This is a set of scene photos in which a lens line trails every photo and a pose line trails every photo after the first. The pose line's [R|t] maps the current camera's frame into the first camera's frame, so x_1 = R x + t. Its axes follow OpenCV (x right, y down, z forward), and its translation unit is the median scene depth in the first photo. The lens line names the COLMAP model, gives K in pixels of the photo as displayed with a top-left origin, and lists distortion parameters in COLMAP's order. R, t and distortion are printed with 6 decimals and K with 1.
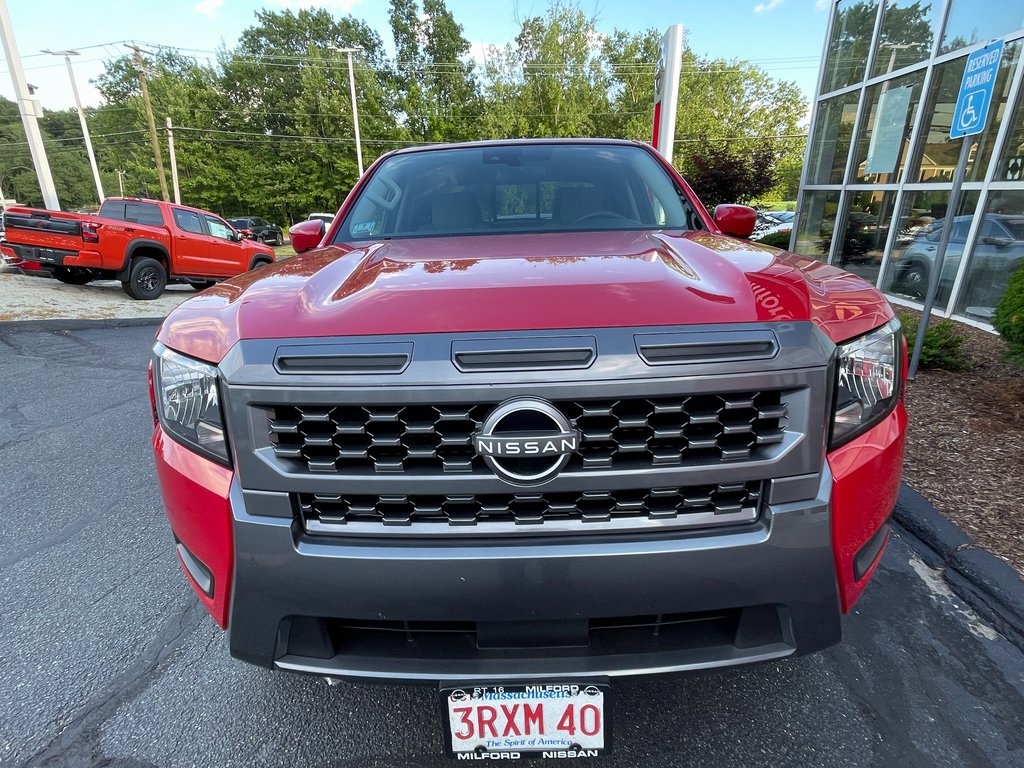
lens RADIAL K [[551.3, 0, 509.8], [0, 551.3, 403.1], [0, 0, 1]] dist [-0.032479, 0.001483]
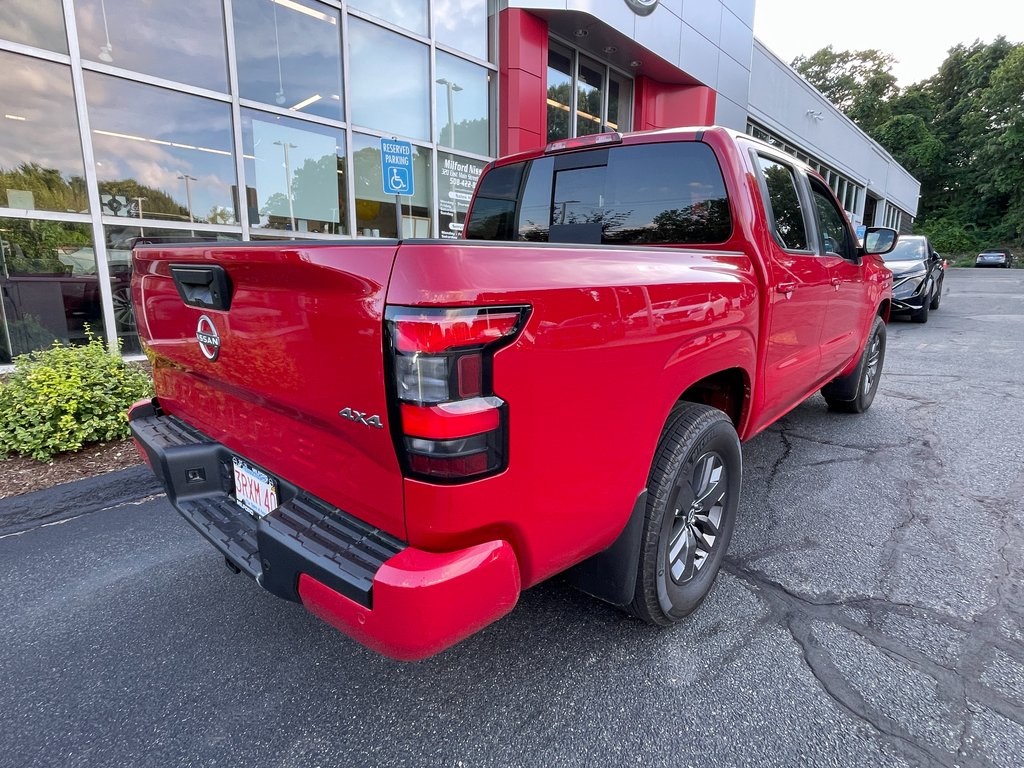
lens RADIAL K [[539.0, 0, 517.3], [0, 539.0, 383.9], [0, 0, 1]] dist [-0.000773, 0.001386]
pose [[-0.748443, -0.122510, 0.651785, -0.032585], [0.238826, 0.867066, 0.437218, -0.045522], [-0.618704, 0.482896, -0.619691, 0.145266]]
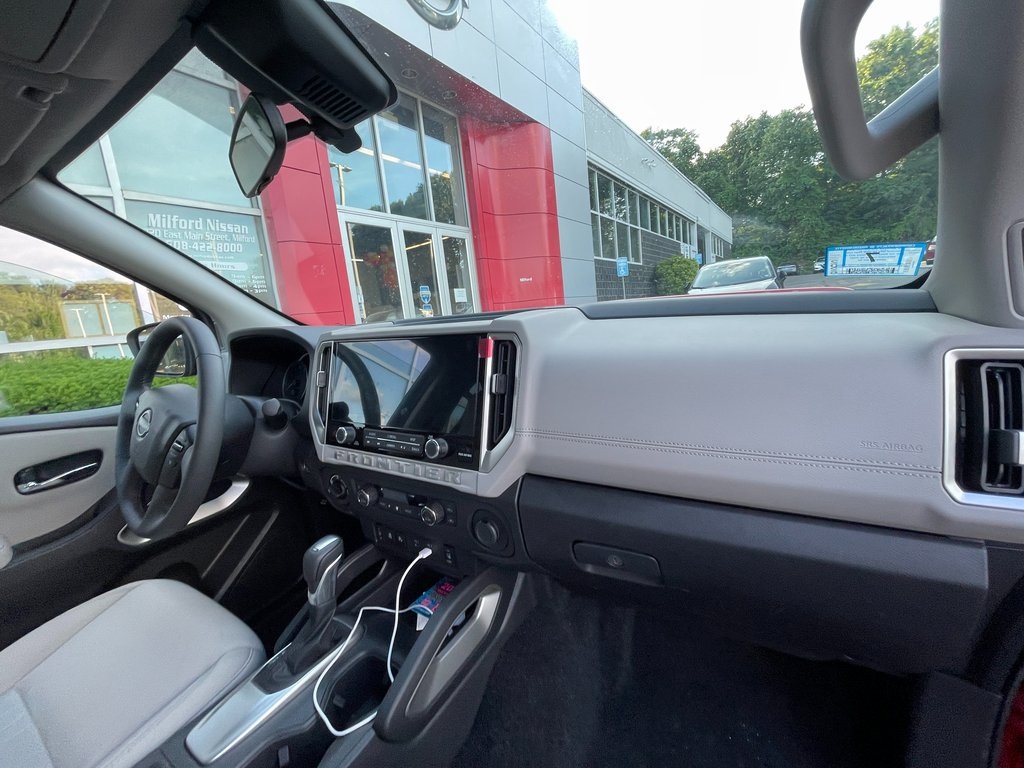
lens RADIAL K [[417.9, 0, 513.6], [0, 417.9, 384.1], [0, 0, 1]] dist [0.000620, 0.000299]
pose [[-0.834987, 0.012456, 0.550128, -0.009512], [0.303244, 0.844652, 0.441141, -0.023224], [-0.459172, 0.535170, -0.709051, 0.068167]]
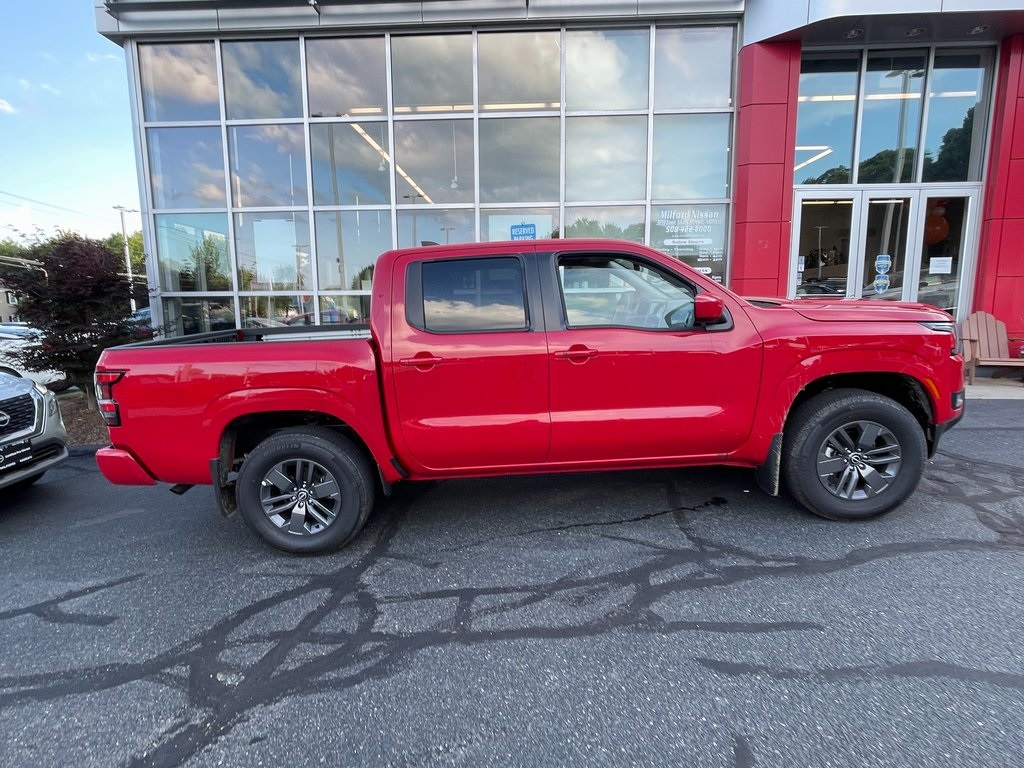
lens RADIAL K [[539.0, 0, 517.3], [0, 539.0, 383.9], [0, 0, 1]] dist [-0.000773, 0.001386]
pose [[0.003153, -0.137334, 0.990520, -0.084497], [0.373510, 0.918998, 0.126229, -0.026180], [-0.927621, 0.369571, 0.054193, 0.079520]]
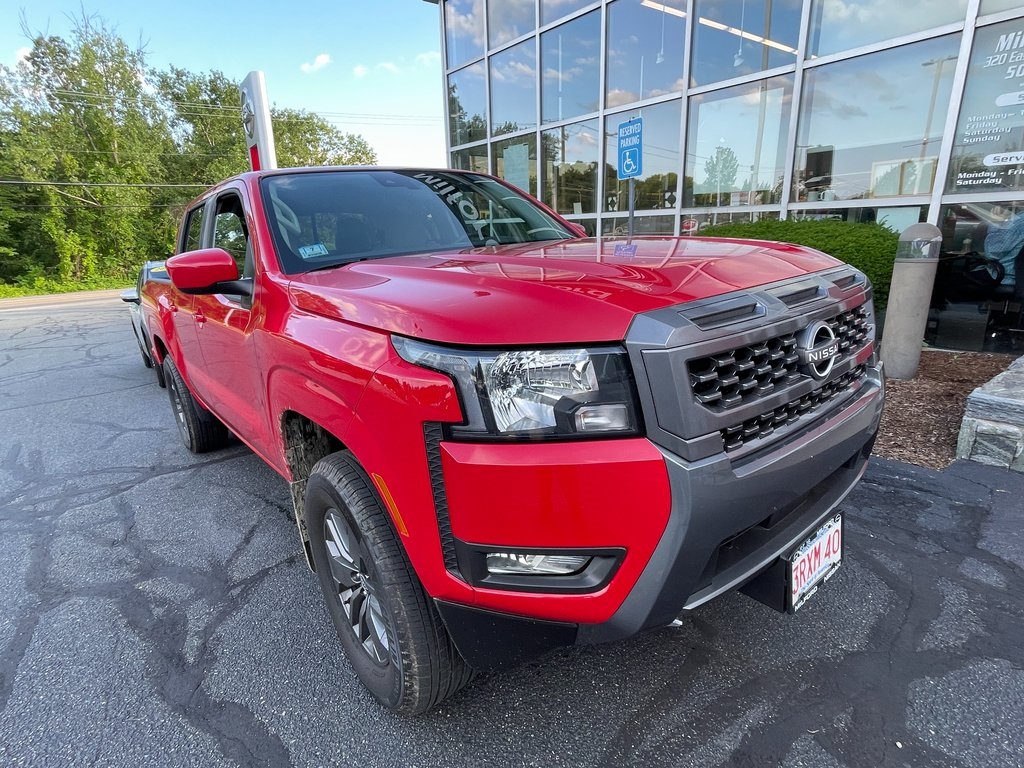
lens RADIAL K [[543.6, 0, 506.1], [0, 543.6, 390.1], [0, 0, 1]] dist [0.001714, 0.002484]
pose [[0.775311, -0.199255, 0.599324, -0.028615], [0.252981, 0.967455, -0.005621, -0.002043], [-0.578699, 0.155976, 0.800486, 0.008222]]
